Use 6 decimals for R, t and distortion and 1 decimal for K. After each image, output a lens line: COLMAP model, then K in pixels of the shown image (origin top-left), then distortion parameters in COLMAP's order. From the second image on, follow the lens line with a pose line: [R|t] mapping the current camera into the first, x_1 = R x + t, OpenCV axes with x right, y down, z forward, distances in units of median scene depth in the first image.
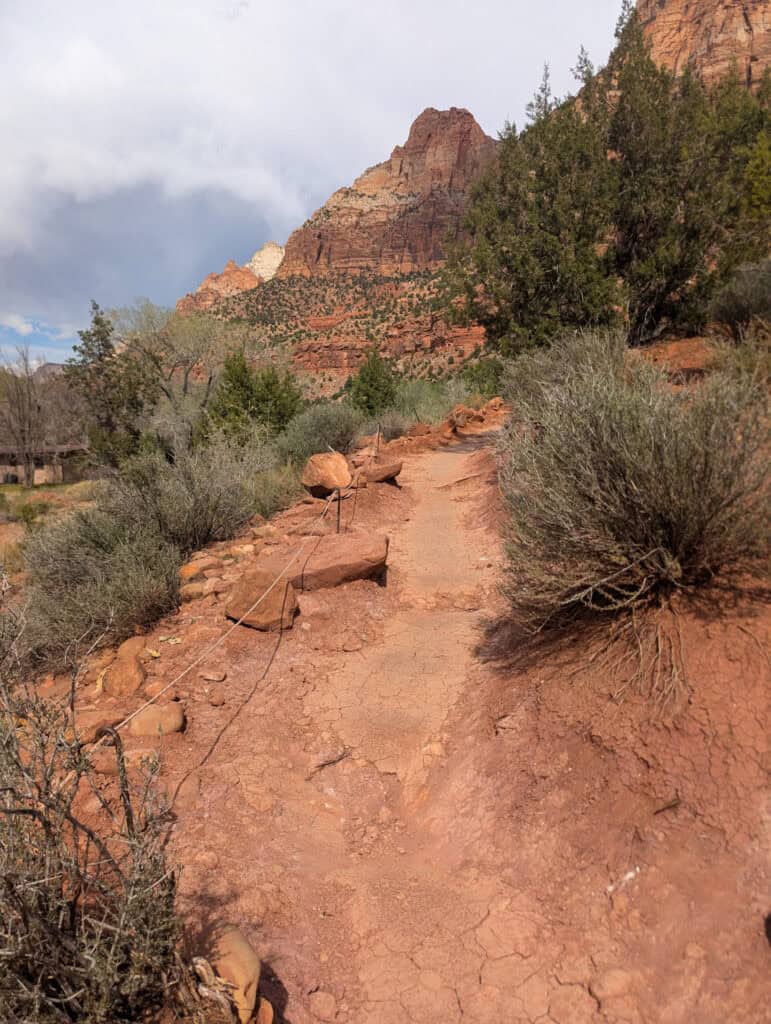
lens RADIAL K [[728.3, 0, 379.9], [0, 728.3, 505.4], [0, 0, 1]] dist [0.061253, -0.051754]
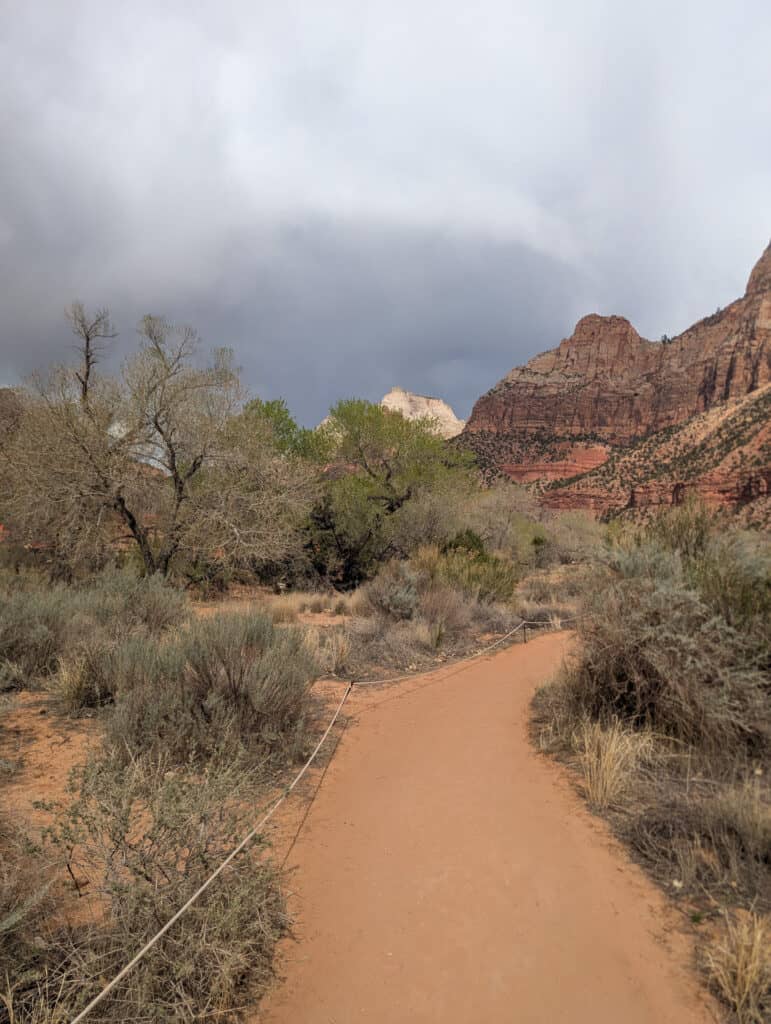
lens RADIAL K [[728.3, 0, 371.0], [0, 728.3, 510.8], [0, 0, 1]] dist [0.061253, -0.051754]
pose [[0.994477, 0.062439, -0.084362, -0.199944], [-0.075047, 0.984953, -0.155679, 0.043368], [0.073373, 0.161151, 0.984199, -0.270217]]
